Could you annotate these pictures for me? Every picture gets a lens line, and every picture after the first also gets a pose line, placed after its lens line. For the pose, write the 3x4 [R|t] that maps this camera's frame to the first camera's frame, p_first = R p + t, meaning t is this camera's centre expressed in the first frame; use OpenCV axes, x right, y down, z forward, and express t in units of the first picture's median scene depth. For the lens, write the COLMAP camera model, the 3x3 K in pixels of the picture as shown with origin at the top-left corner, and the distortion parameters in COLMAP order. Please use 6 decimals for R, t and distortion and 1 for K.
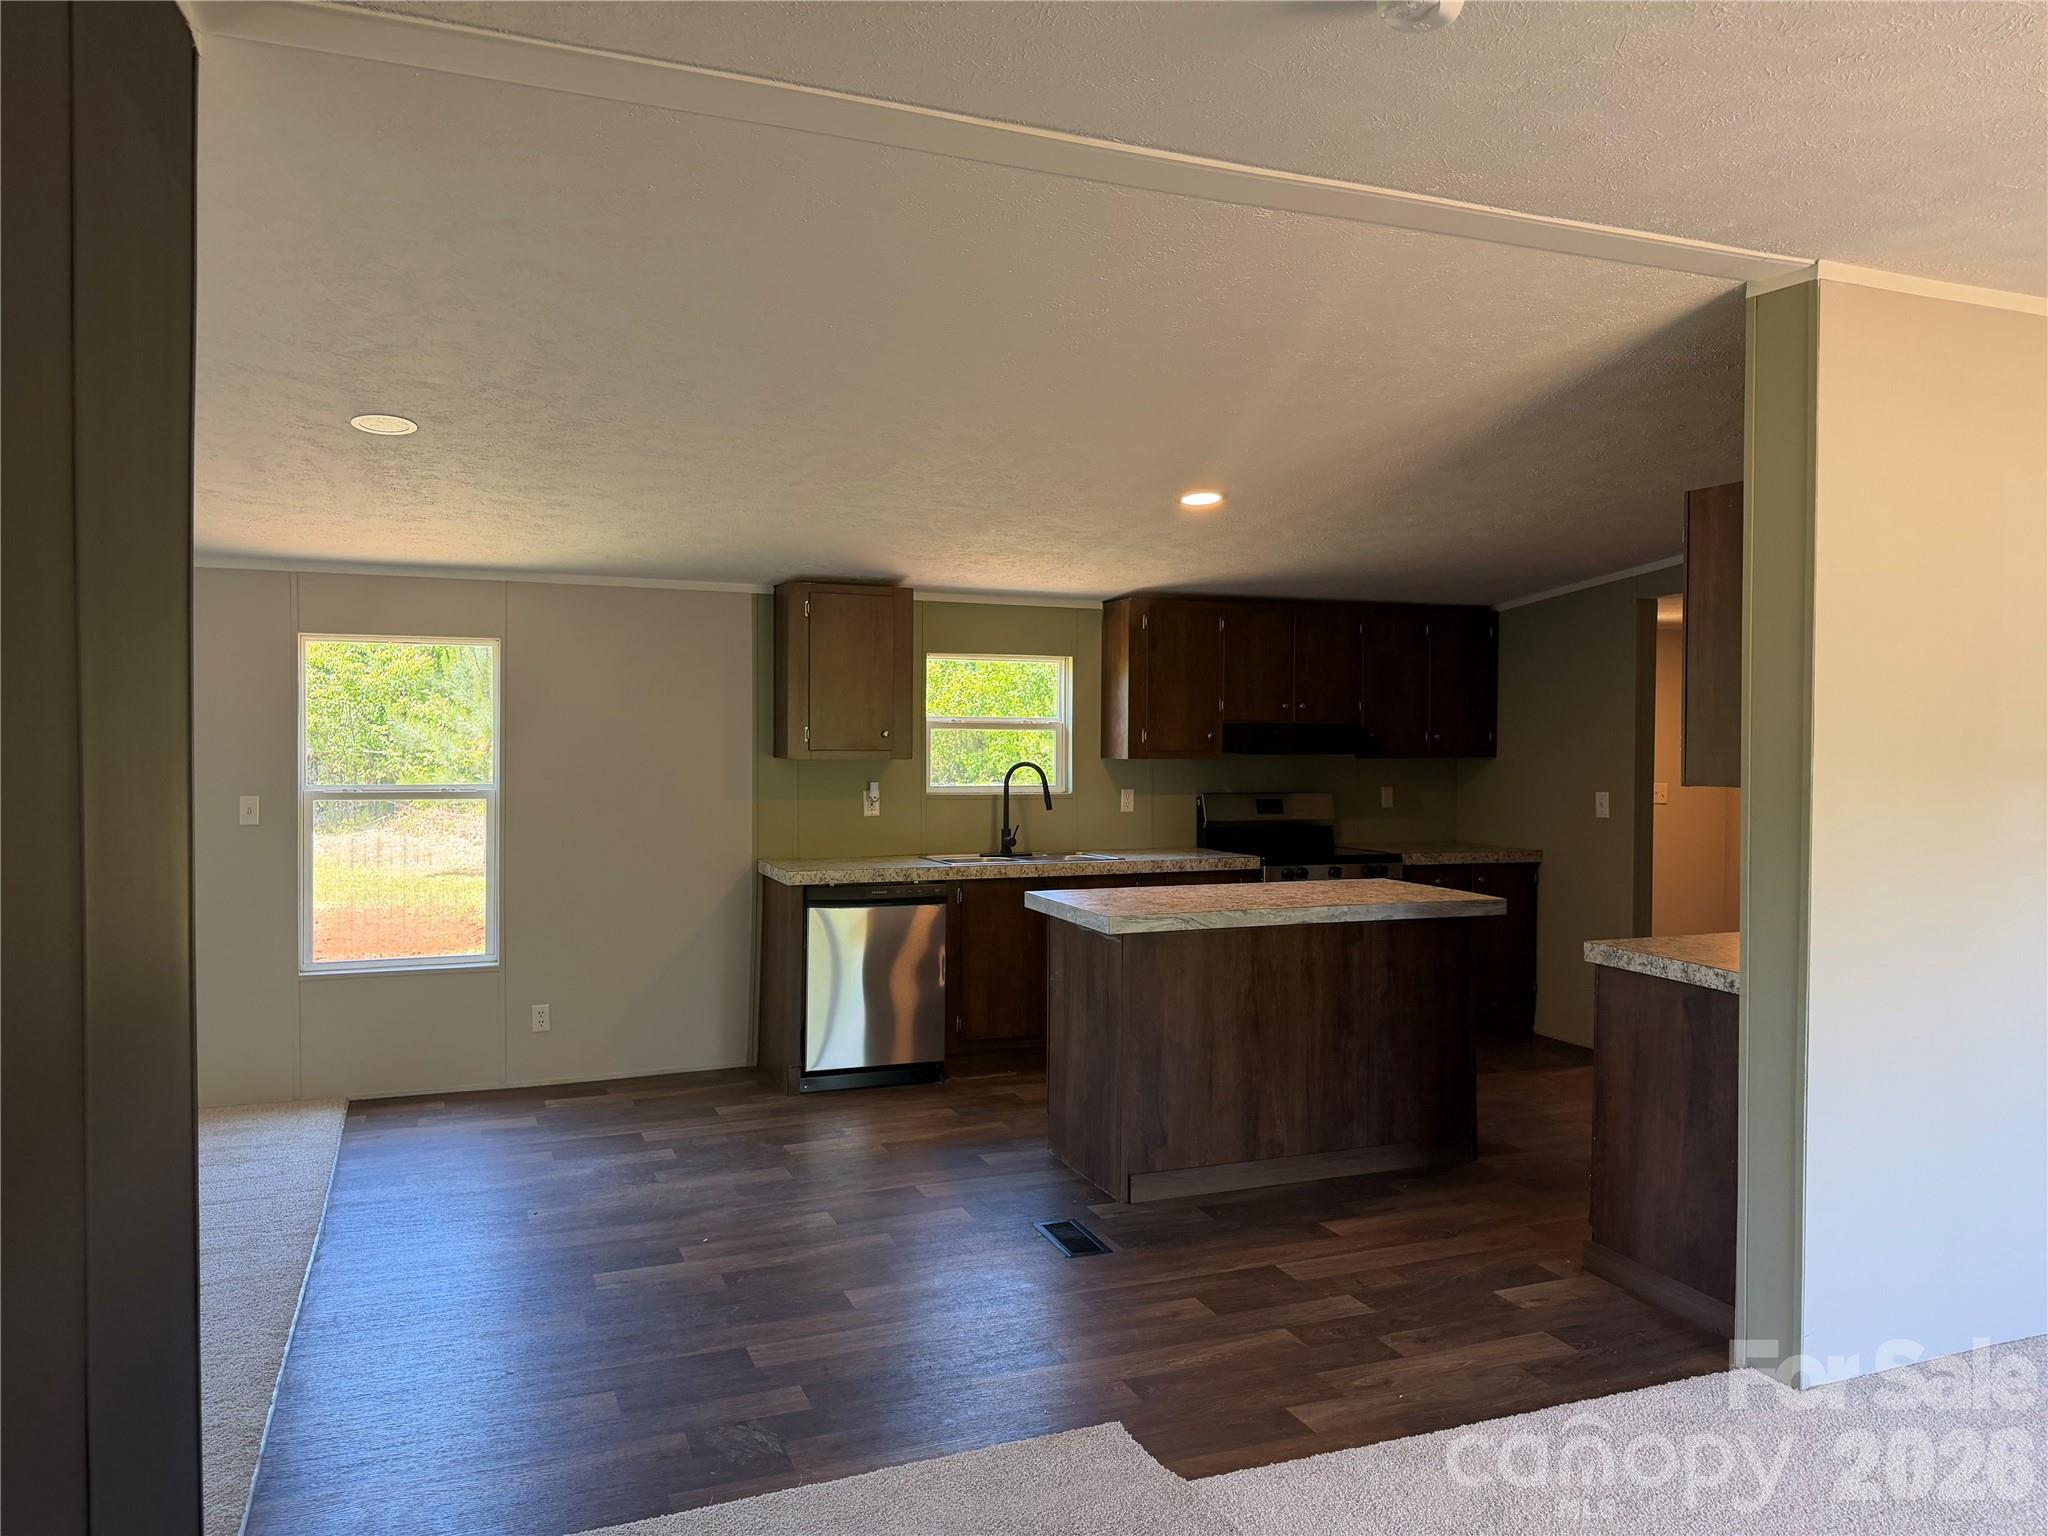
lens RADIAL K [[1450.1, 0, 1008.4], [0, 1450.1, 762.3], [0, 0, 1]] dist [0.034571, -0.031283]
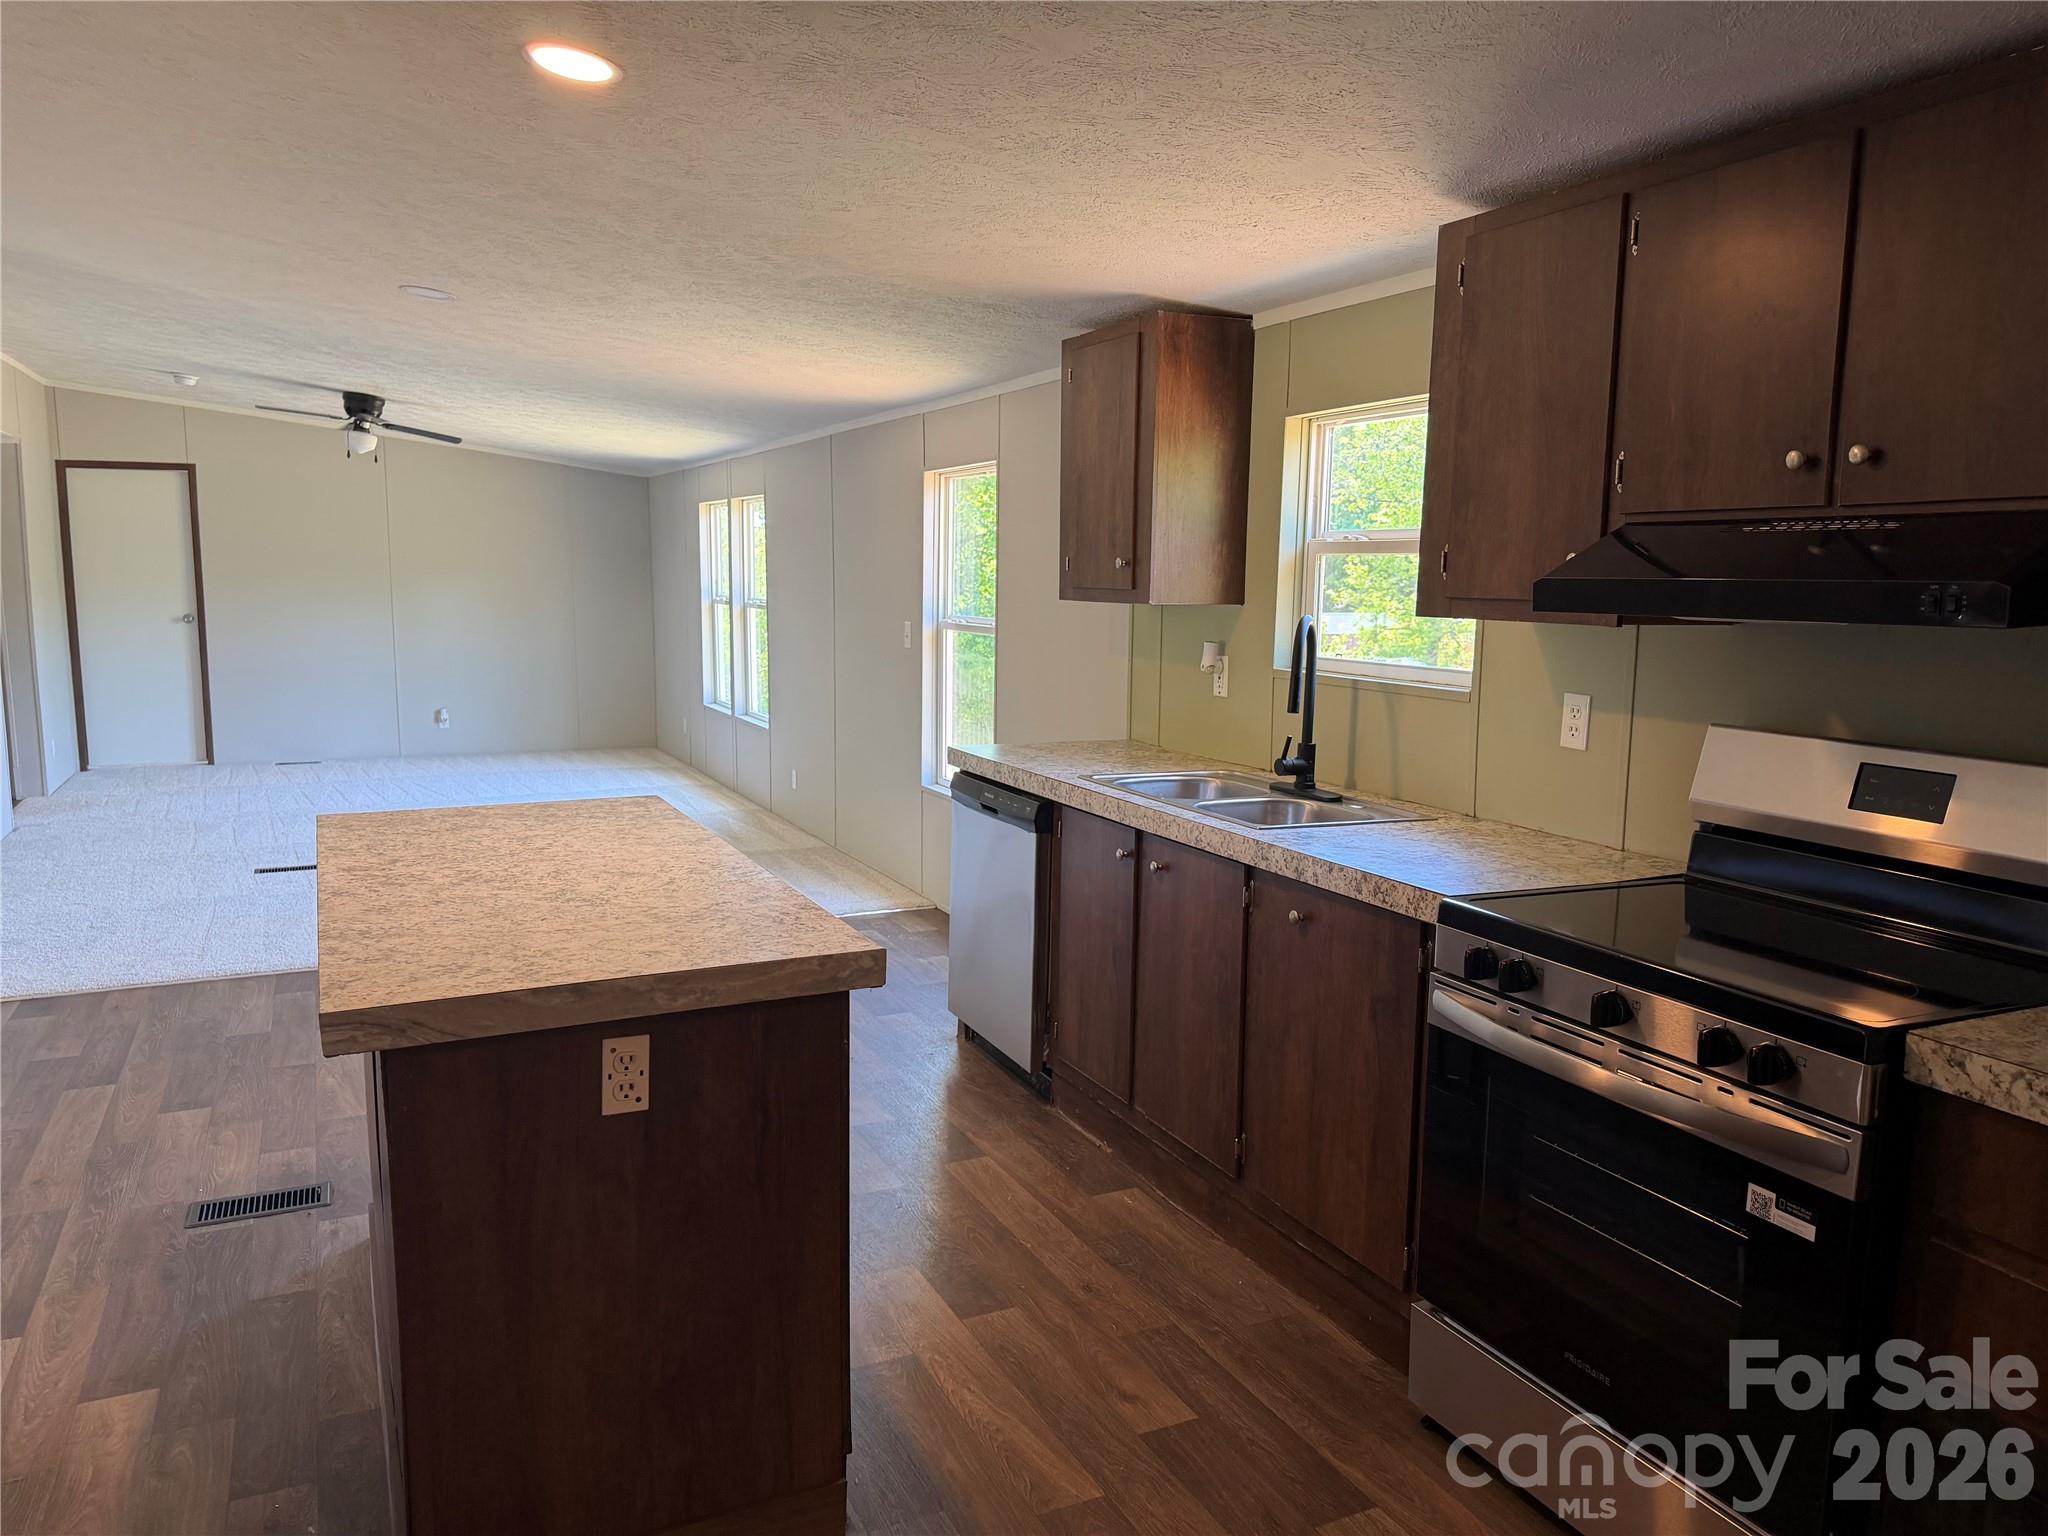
lens RADIAL K [[1450.1, 0, 1021.3], [0, 1450.1, 765.7], [0, 0, 1]] dist [0.034571, -0.031283]
pose [[0.069497, 0.124914, -0.989731, 0.572266], [-0.040108, 0.991677, 0.122344, -0.007243], [0.996776, 0.031193, 0.073928, 0.950714]]
